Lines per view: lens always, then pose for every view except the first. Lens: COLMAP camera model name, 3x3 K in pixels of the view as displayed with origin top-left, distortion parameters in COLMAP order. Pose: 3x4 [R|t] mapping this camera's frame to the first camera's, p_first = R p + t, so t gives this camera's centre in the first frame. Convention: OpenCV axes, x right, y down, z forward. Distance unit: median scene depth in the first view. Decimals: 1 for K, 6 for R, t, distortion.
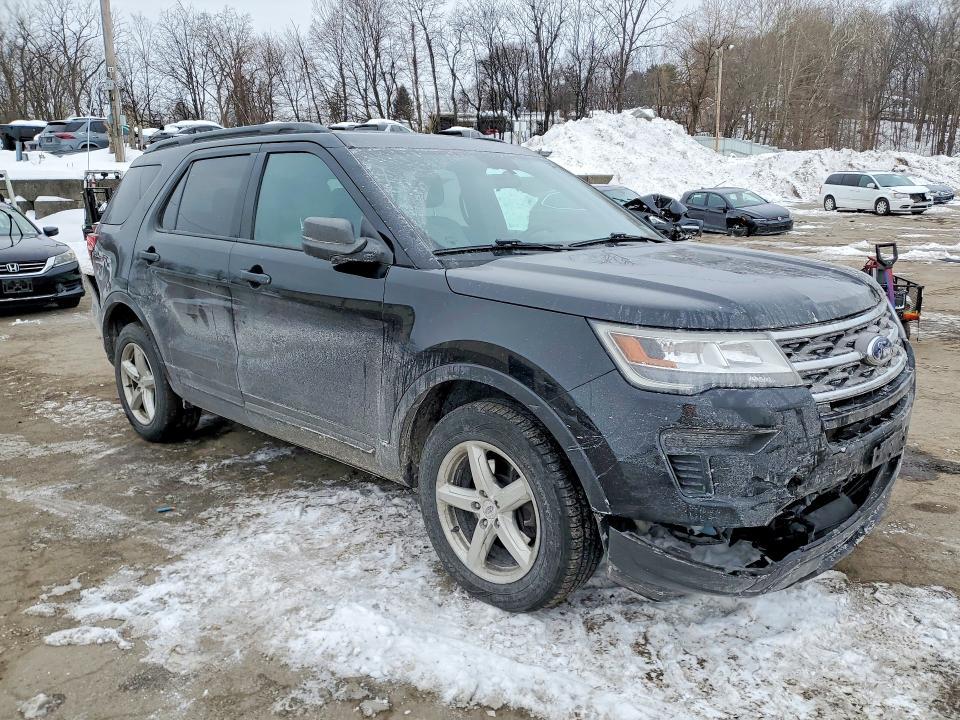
lens RADIAL K [[744.2, 0, 483.1], [0, 744.2, 358.7], [0, 0, 1]] dist [0.032735, -0.007827]
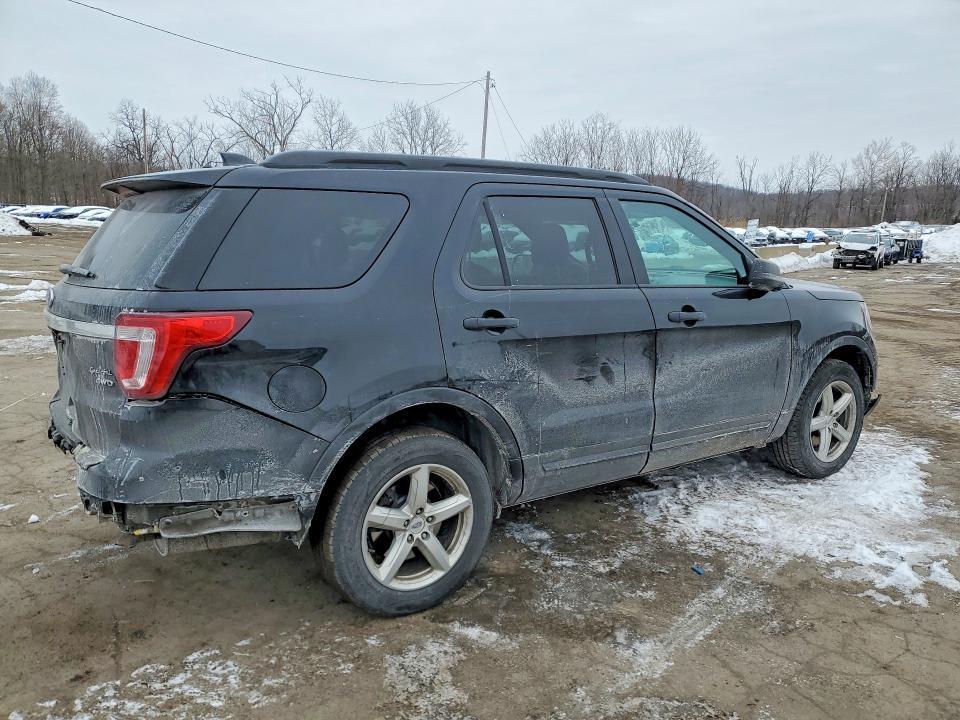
lens RADIAL K [[744.2, 0, 484.0], [0, 744.2, 359.0], [0, 0, 1]] dist [0.032735, -0.007827]
pose [[0.200768, -0.151041, 0.967925, -1.476229], [0.199206, 0.973694, 0.110622, -0.236419], [-0.959171, 0.170607, 0.225575, 1.091789]]
